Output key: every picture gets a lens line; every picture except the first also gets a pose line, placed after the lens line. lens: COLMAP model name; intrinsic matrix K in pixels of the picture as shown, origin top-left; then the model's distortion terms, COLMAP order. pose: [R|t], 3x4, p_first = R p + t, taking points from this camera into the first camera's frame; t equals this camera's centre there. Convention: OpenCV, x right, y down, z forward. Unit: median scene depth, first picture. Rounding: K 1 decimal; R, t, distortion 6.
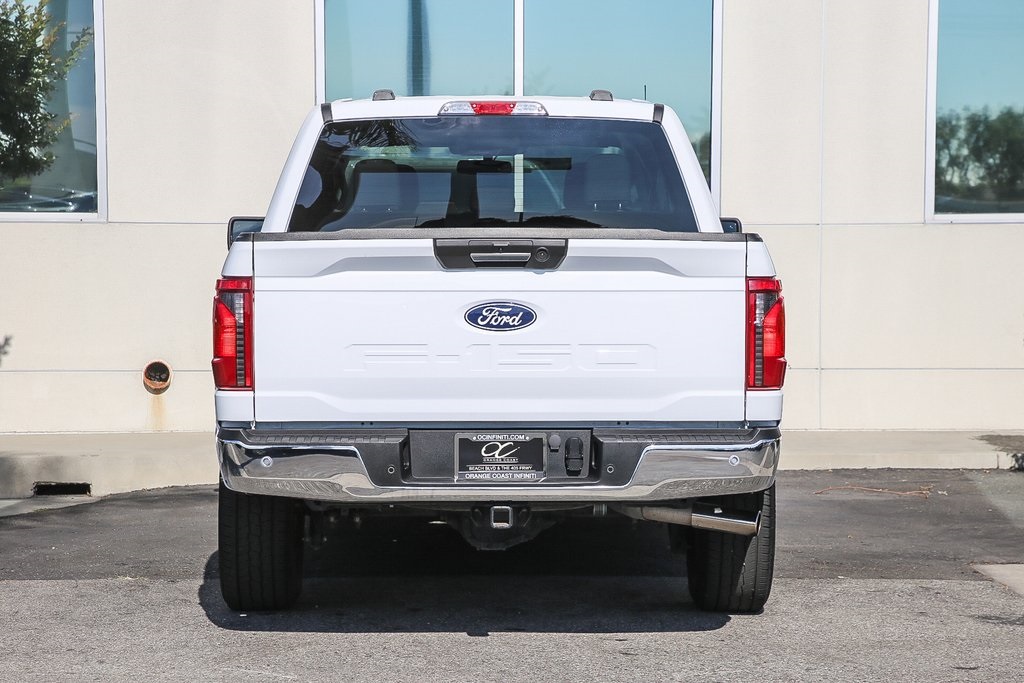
lens RADIAL K [[2792.5, 0, 512.0], [0, 2792.5, 341.5], [0, 0, 1]] dist [0.699937, 0.136529]
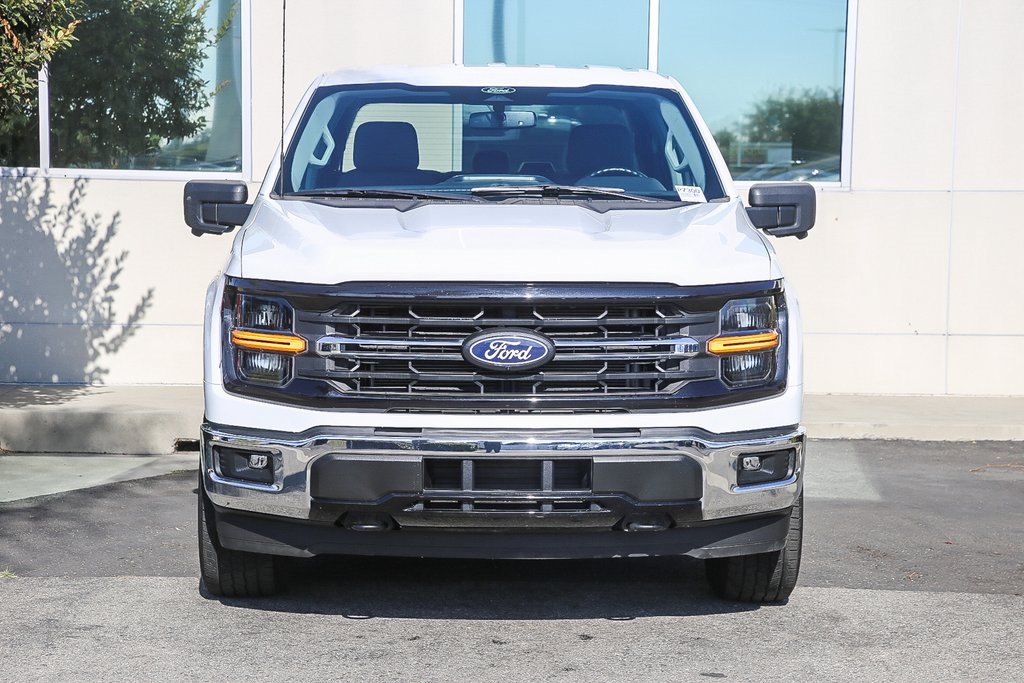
lens RADIAL K [[2198.1, 0, 512.0], [0, 2198.1, 341.5], [0, 0, 1]] dist [0.414239, 0.062871]
pose [[0.999401, 0.015799, -0.030779, -0.022063], [-0.014978, 0.999530, 0.026731, -0.006954], [0.031187, -0.026254, 0.999169, 0.196976]]
